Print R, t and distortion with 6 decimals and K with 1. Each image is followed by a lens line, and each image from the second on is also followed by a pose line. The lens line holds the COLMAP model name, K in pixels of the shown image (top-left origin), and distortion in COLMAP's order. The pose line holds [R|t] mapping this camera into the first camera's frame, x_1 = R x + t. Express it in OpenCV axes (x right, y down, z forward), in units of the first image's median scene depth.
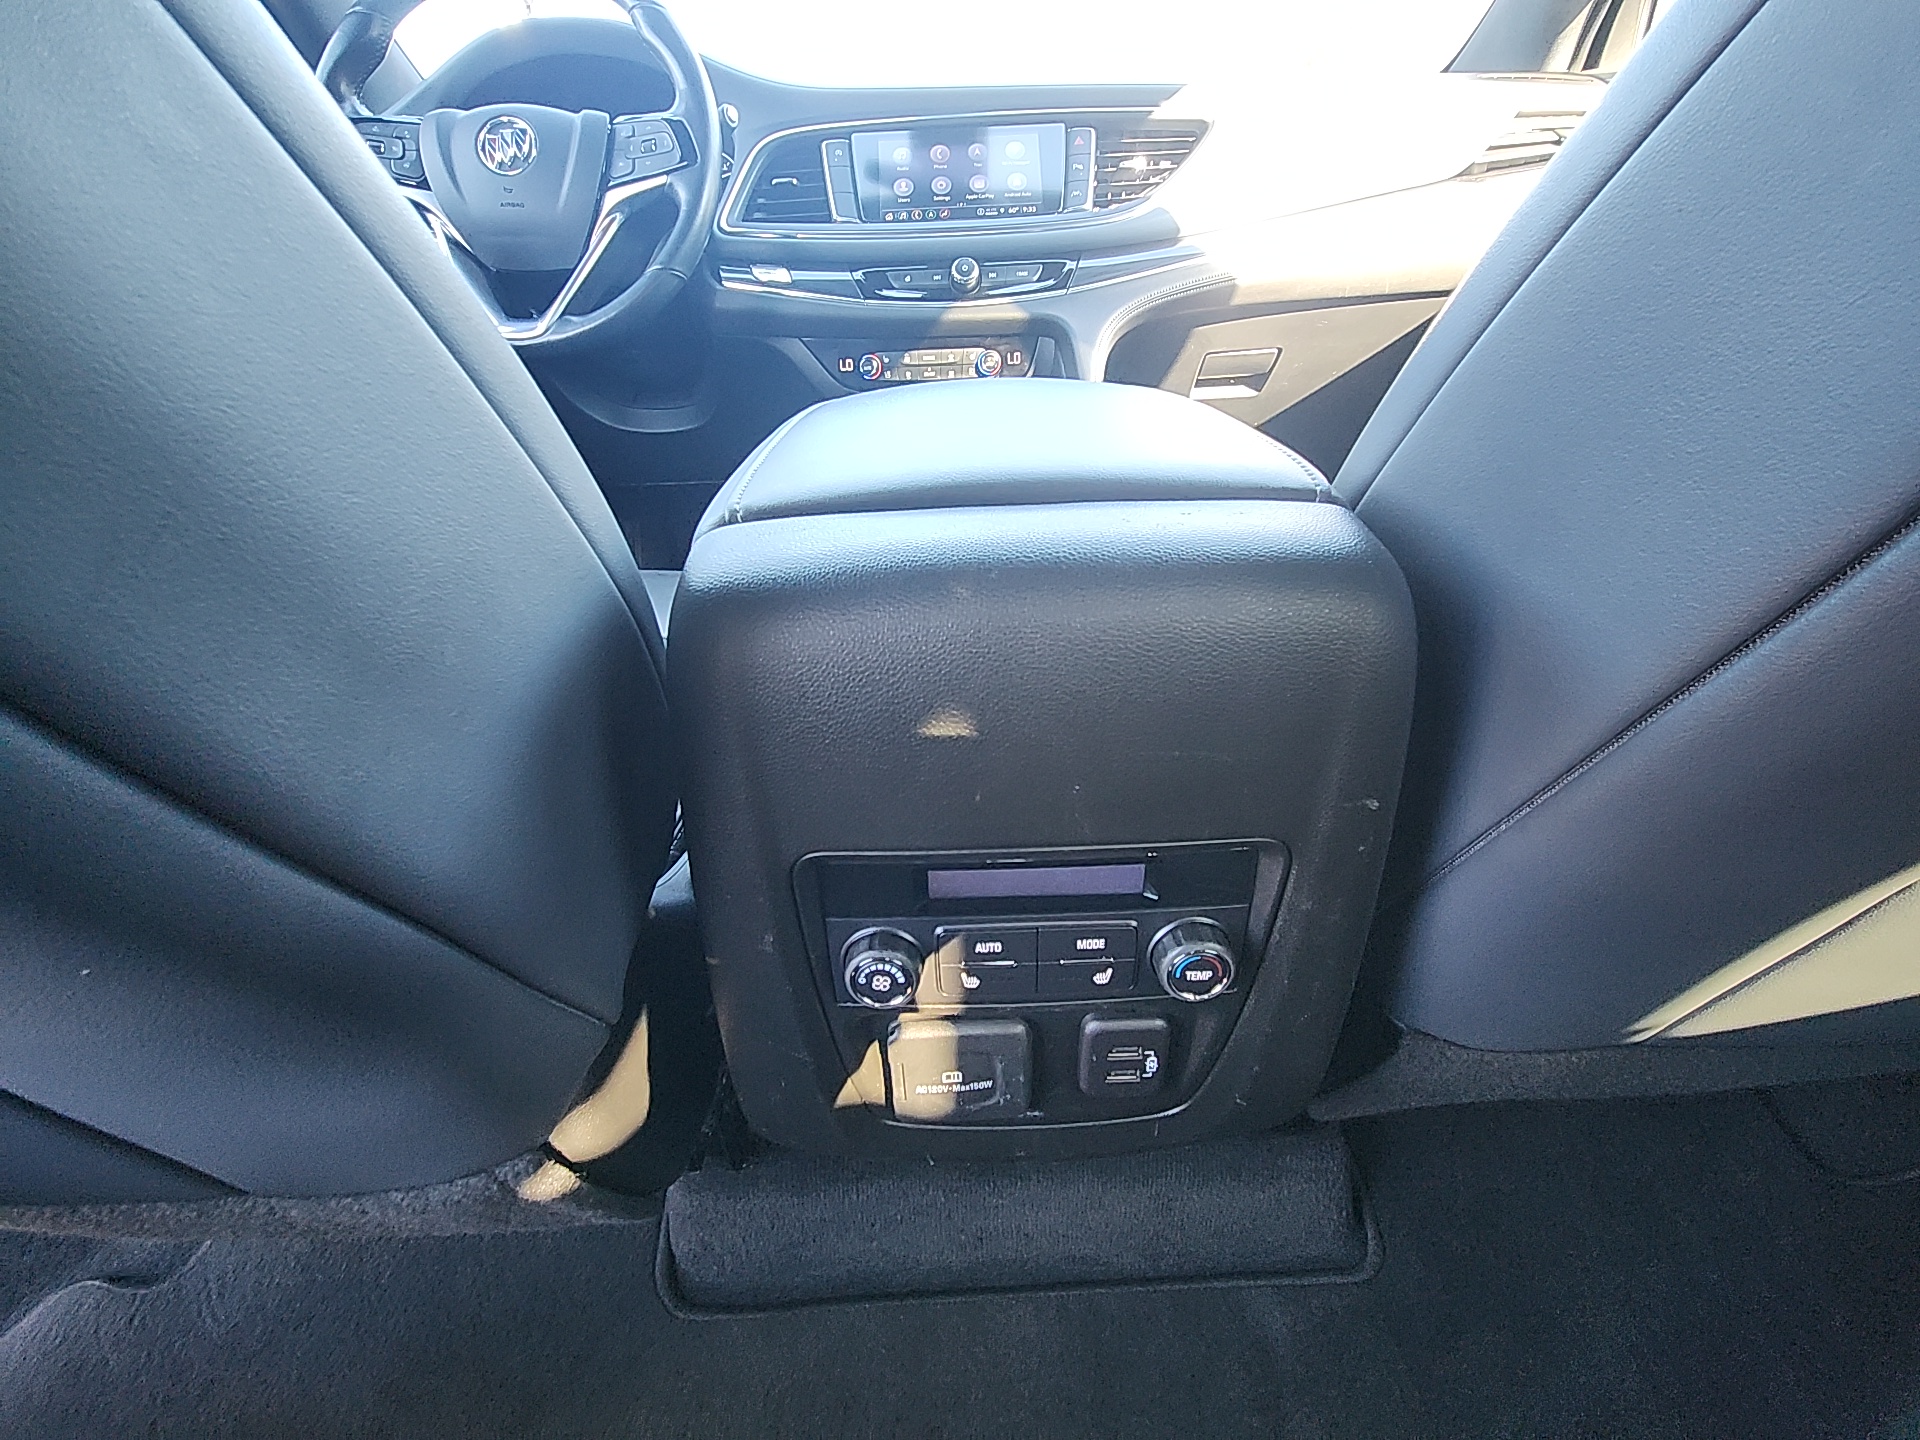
lens RADIAL K [[772.1, 0, 950.9], [0, 772.1, 712.4], [0, 0, 1]] dist [0.015270, -0.009685]
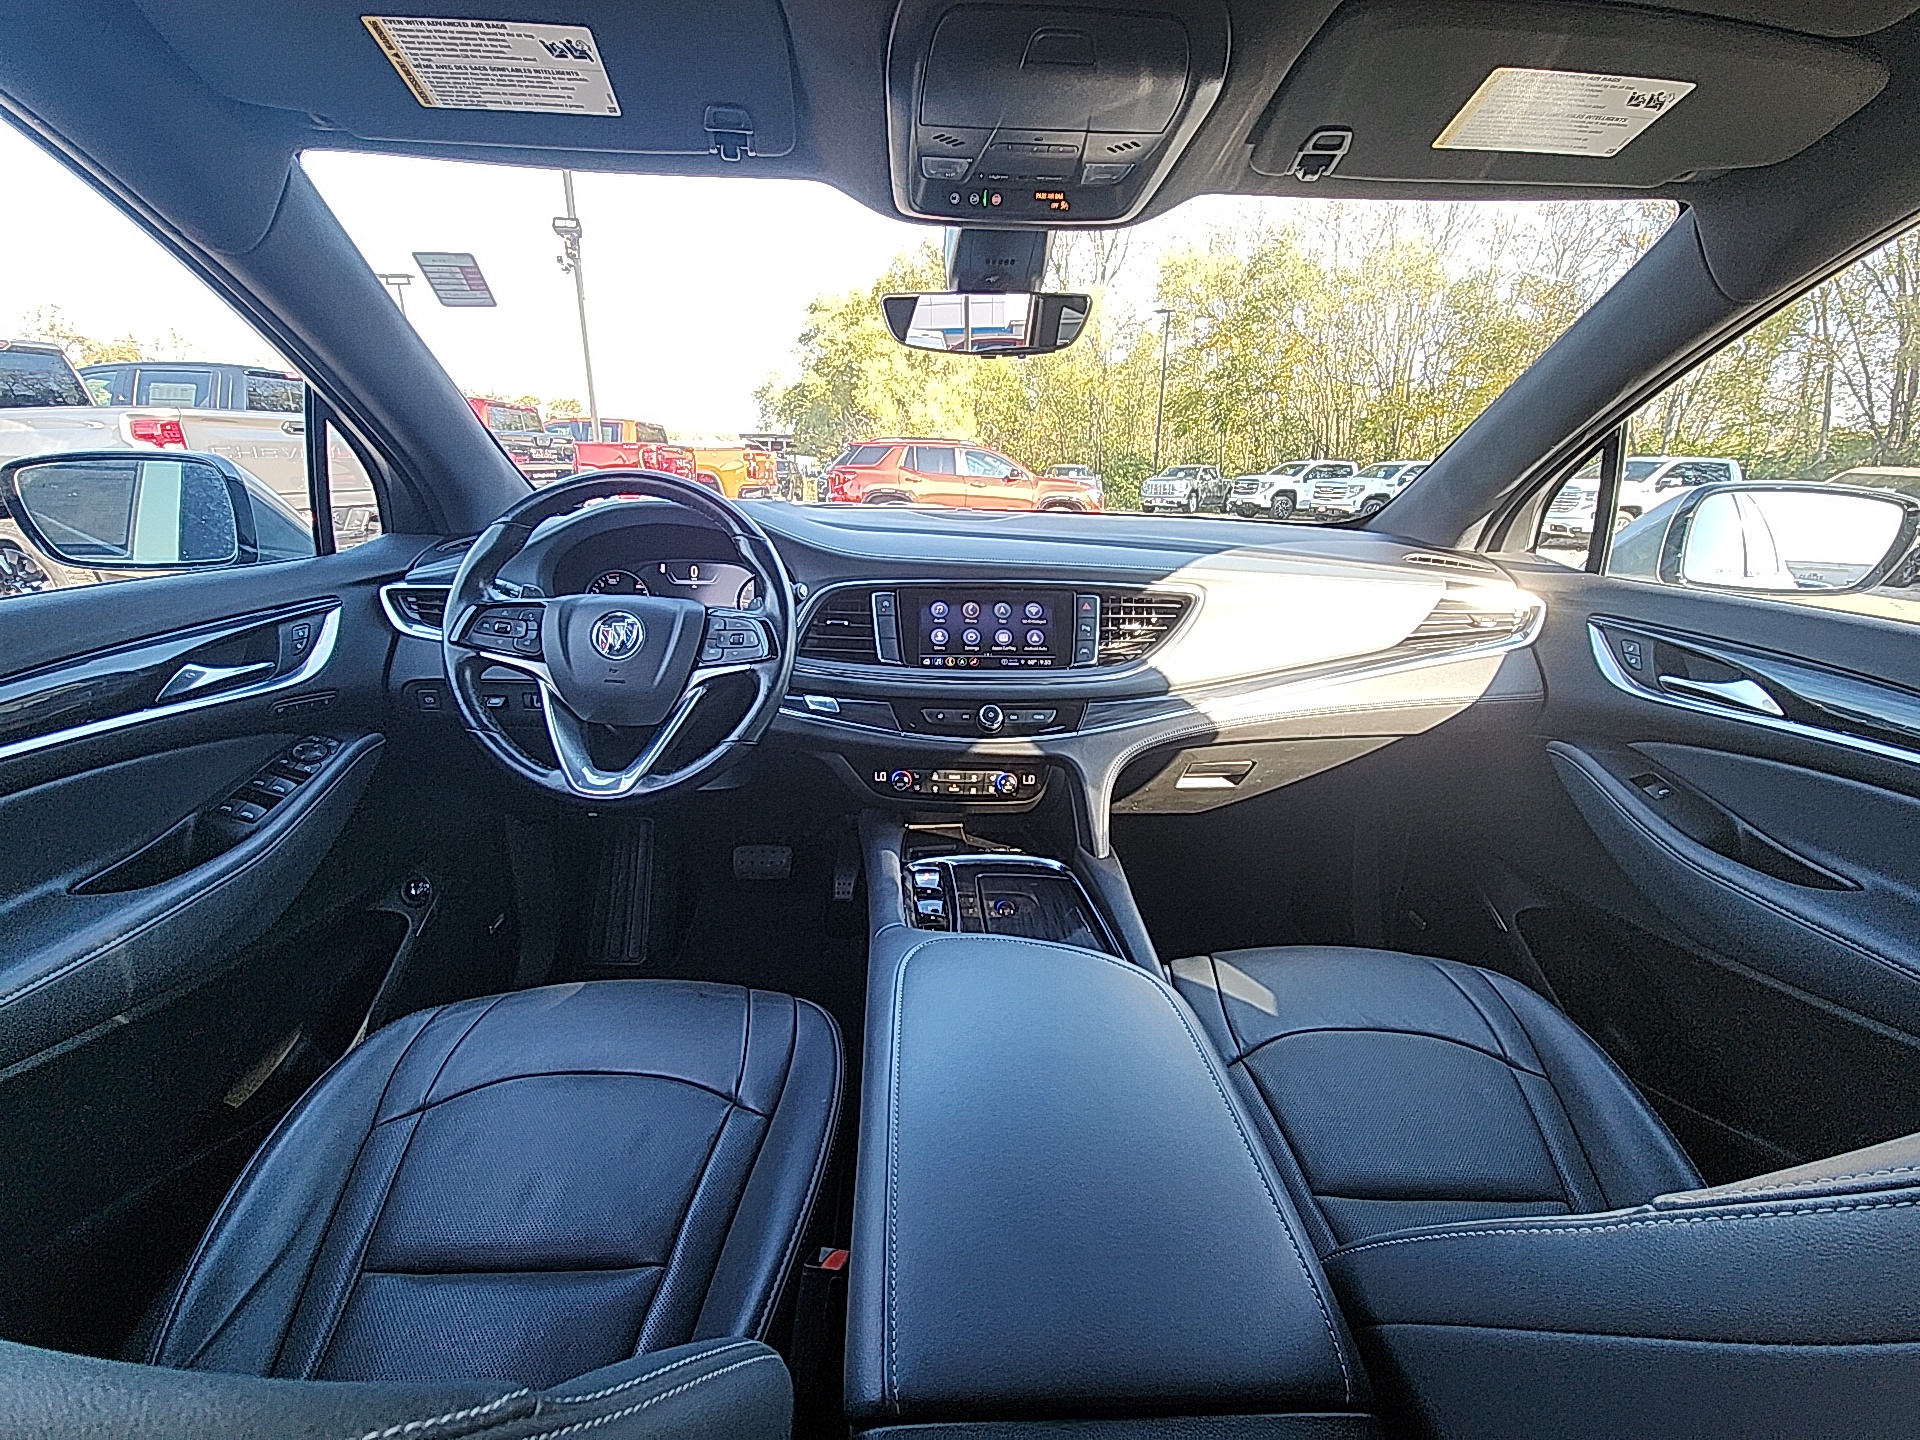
lens RADIAL K [[772.1, 0, 951.4], [0, 772.1, 699.0], [0, 0, 1]] dist [0.015270, -0.009685]
pose [[0.998020, 0.050555, 0.037417, -0.083882], [-0.041254, 0.975237, -0.217279, -0.333453], [-0.047475, 0.215305, 0.975392, -0.135222]]
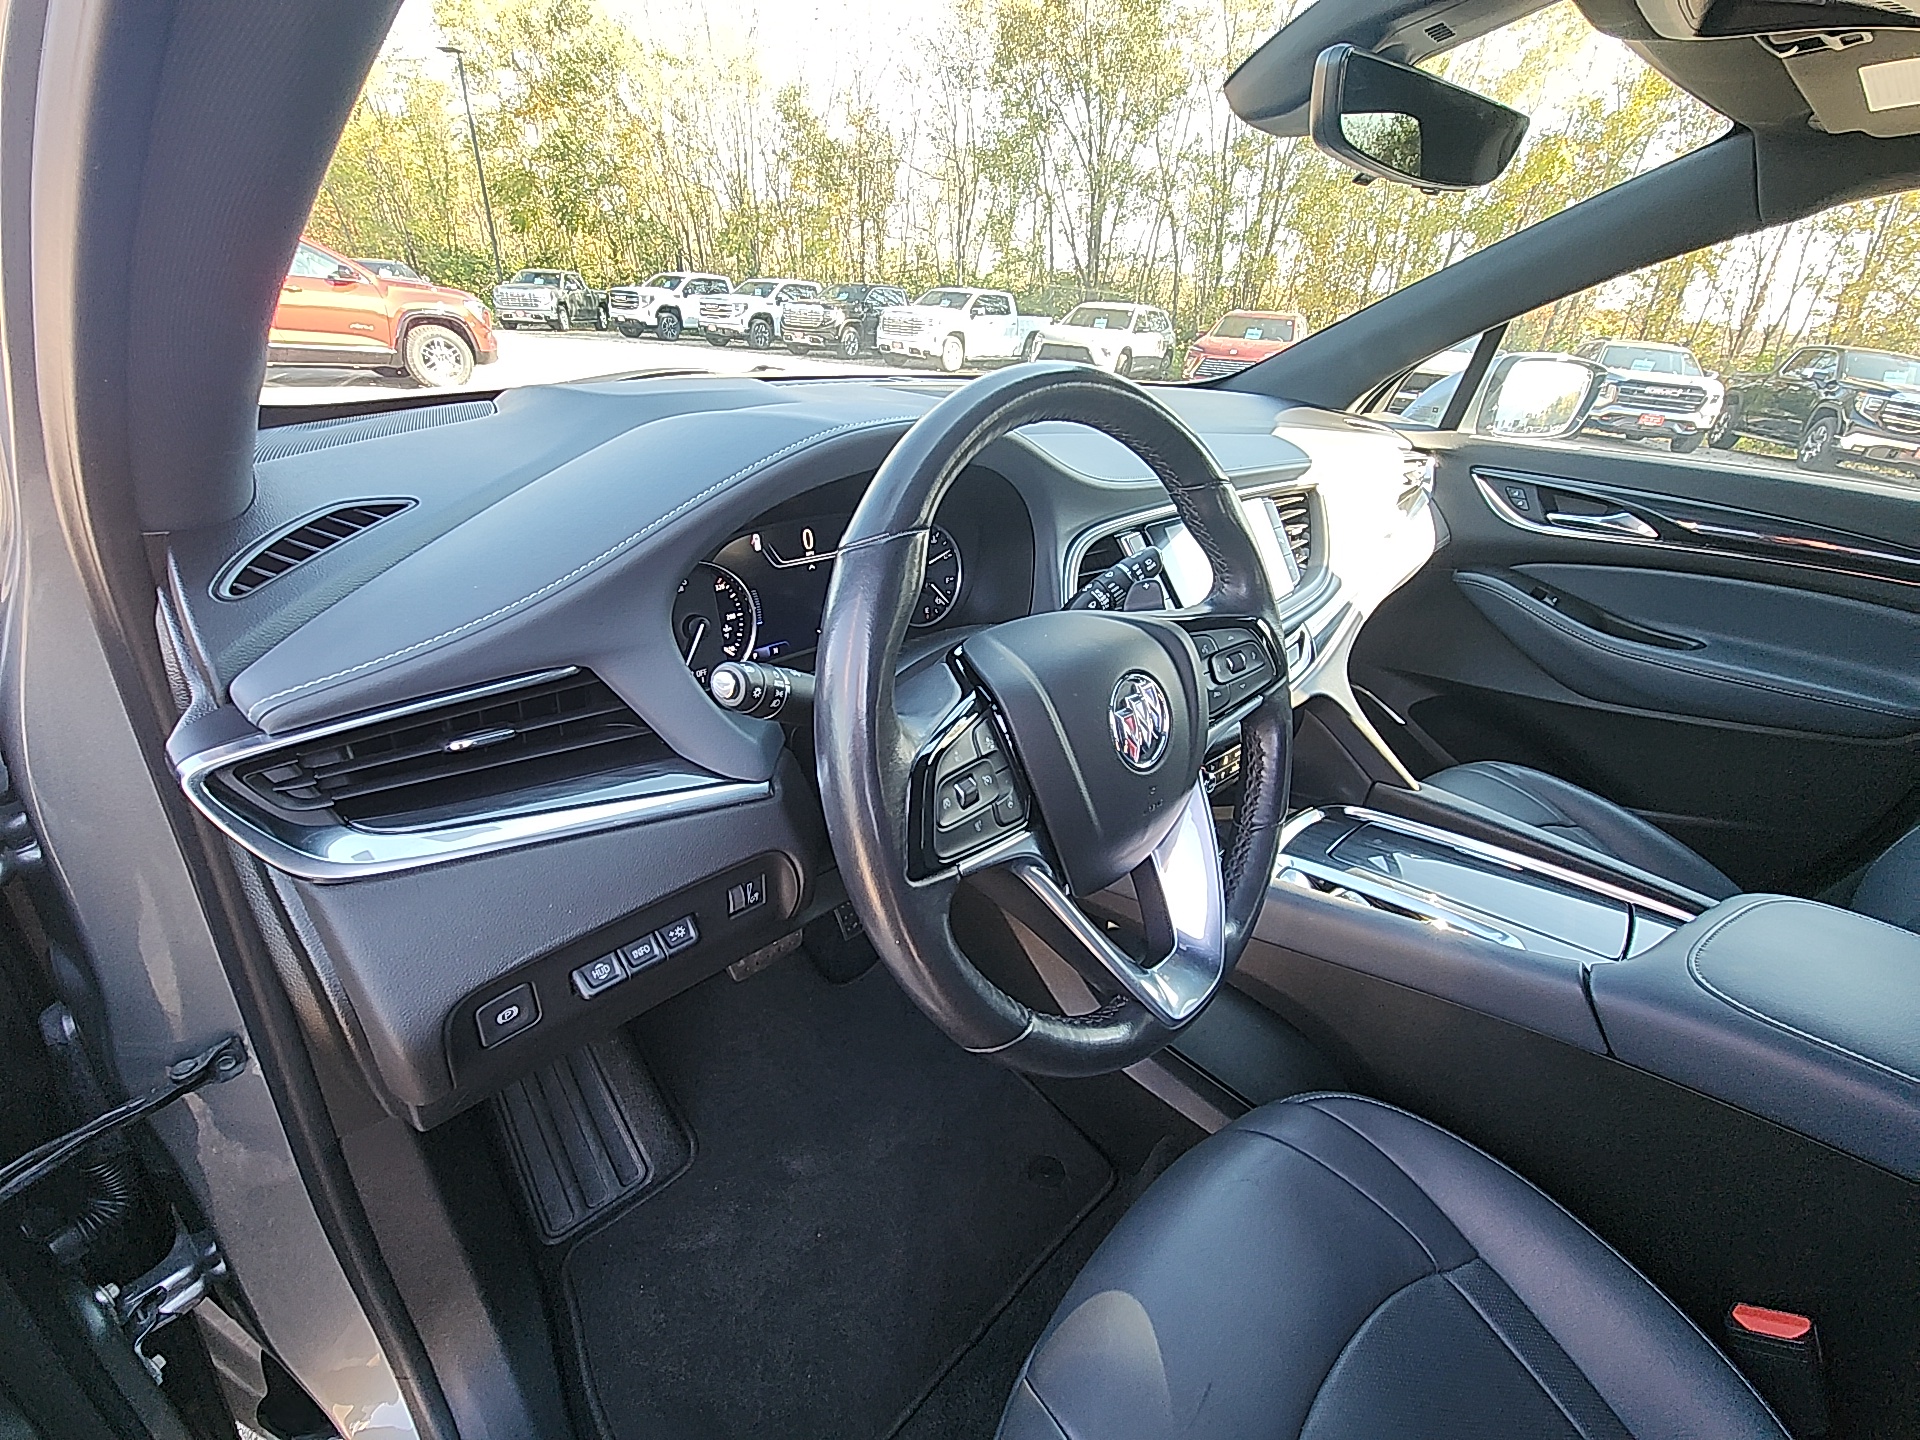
lens RADIAL K [[772.1, 0, 949.9], [0, 772.1, 705.2], [0, 0, 1]] dist [0.015270, -0.009685]
pose [[0.718924, -0.240314, 0.652225, -0.896003], [0.256428, 0.963842, 0.072479, -0.691163], [-0.646059, 0.115142, 0.754553, 0.538160]]
